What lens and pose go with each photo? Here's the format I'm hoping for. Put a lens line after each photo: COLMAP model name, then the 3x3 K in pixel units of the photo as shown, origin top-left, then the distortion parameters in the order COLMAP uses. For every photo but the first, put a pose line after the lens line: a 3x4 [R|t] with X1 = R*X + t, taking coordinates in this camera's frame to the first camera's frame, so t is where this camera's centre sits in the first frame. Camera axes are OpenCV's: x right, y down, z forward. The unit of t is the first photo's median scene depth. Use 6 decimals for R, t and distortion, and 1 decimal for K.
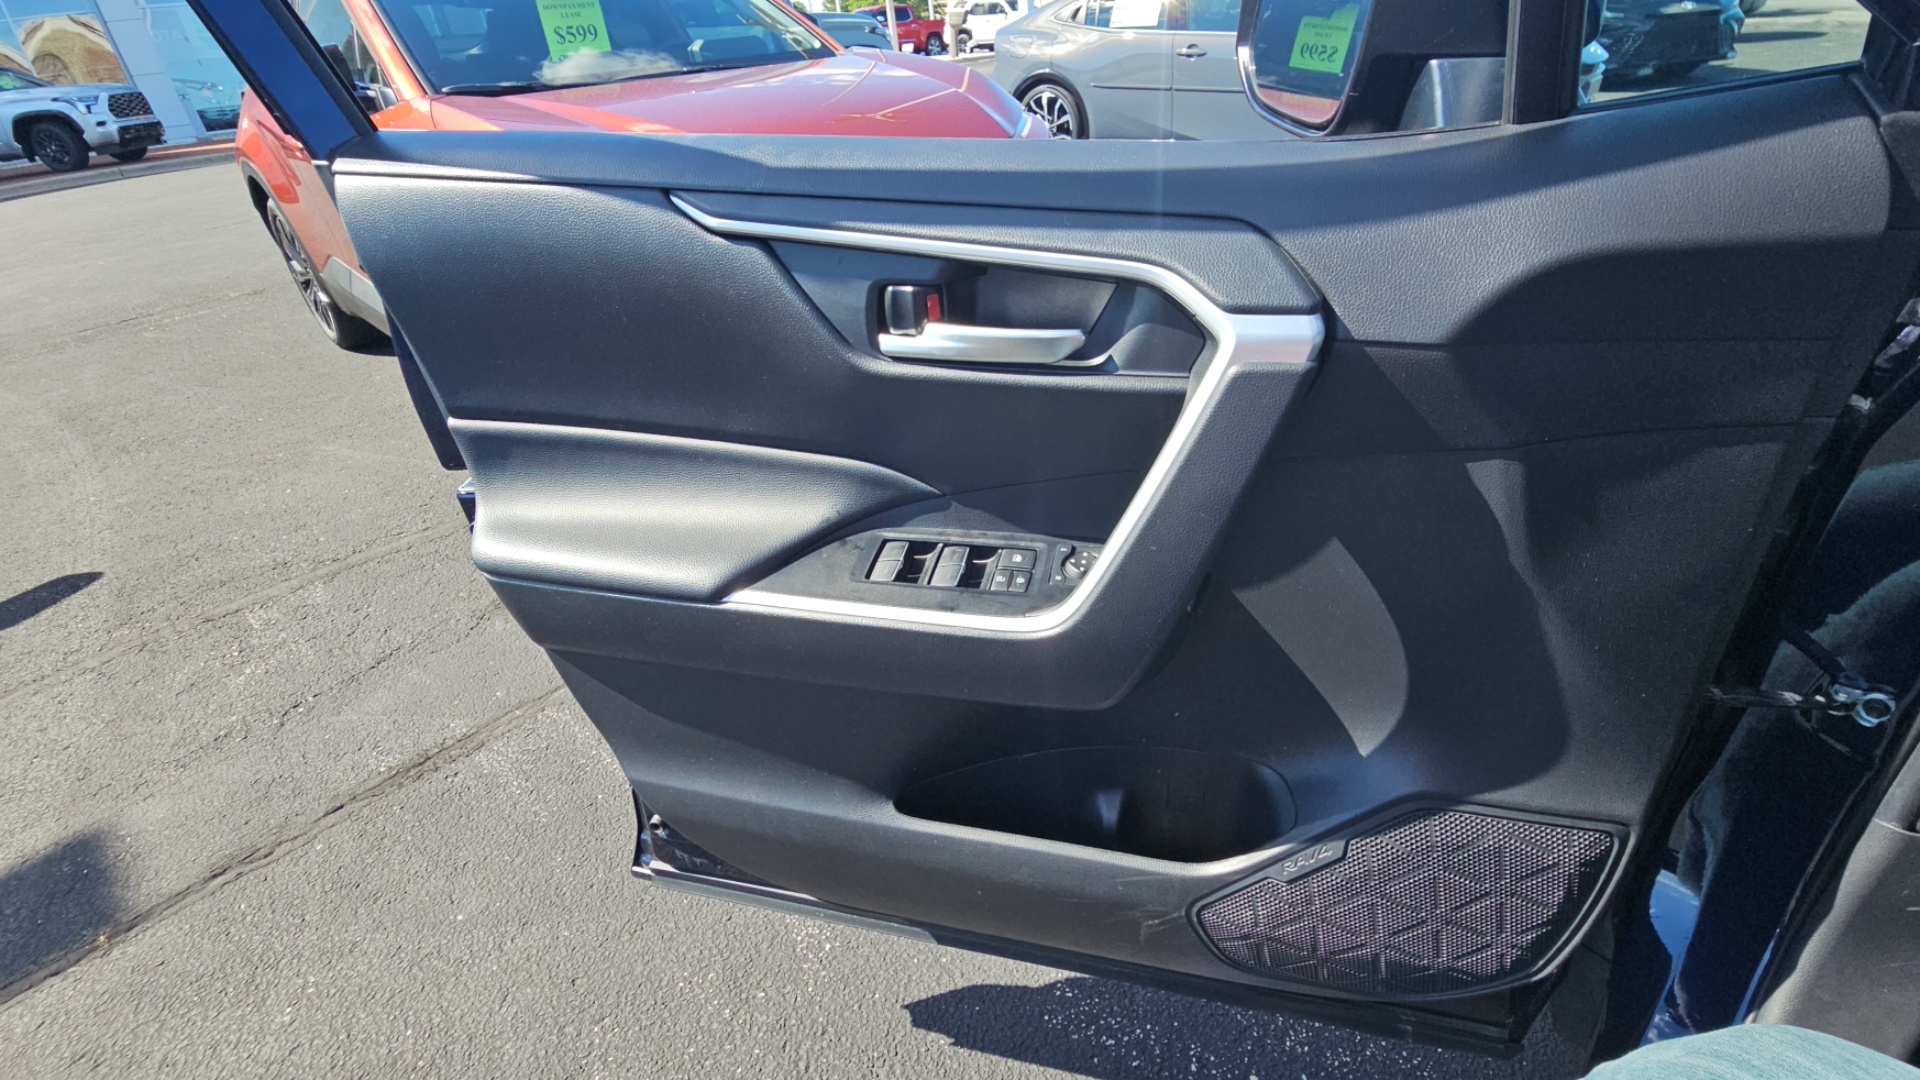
lens RADIAL K [[860.3, 0, 982.5], [0, 860.3, 531.6], [0, 0, 1]] dist [0.007511, -0.006104]
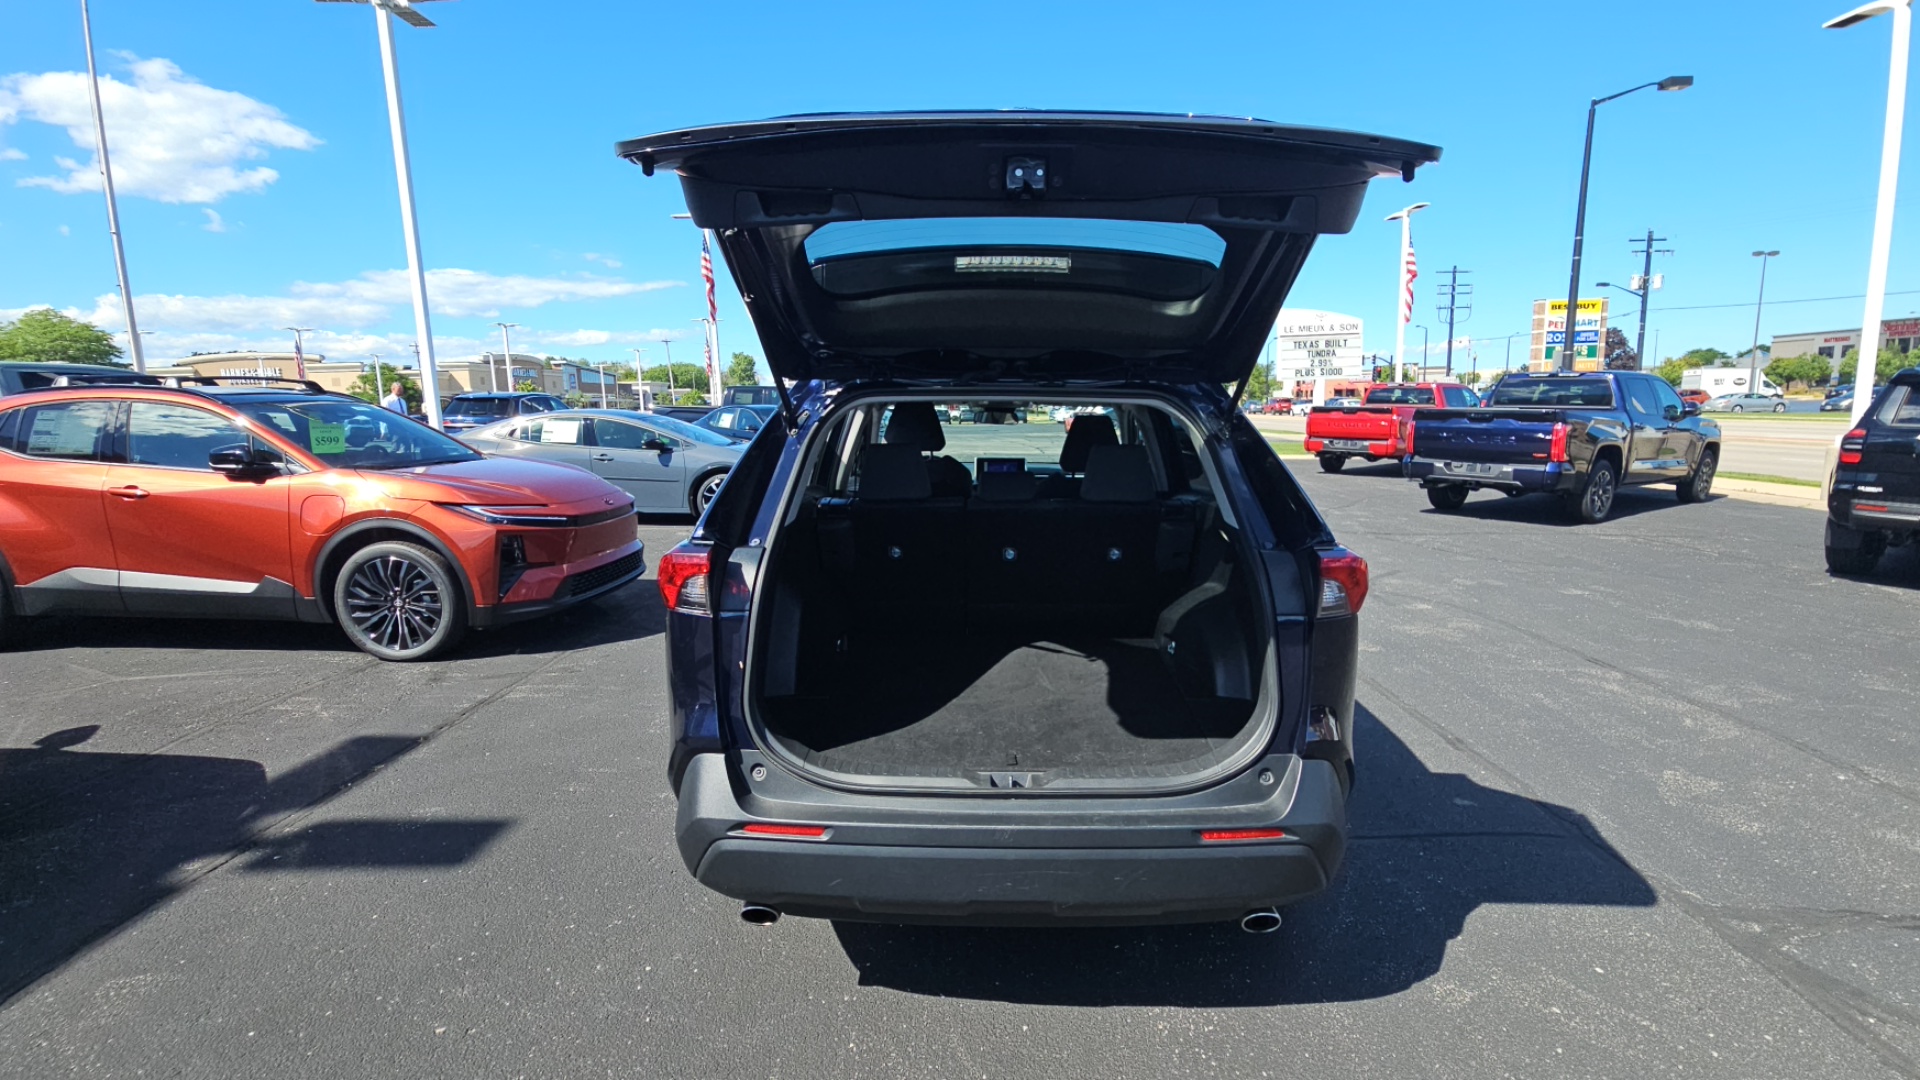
lens RADIAL K [[860.3, 0, 978.3], [0, 860.3, 552.4], [0, 0, 1]] dist [0.007511, -0.006104]
pose [[0.733522, -0.038501, 0.678574, -0.898503], [0.298662, 0.915096, -0.270926, 0.687688], [-0.610530, 0.401394, 0.682742, -1.249706]]
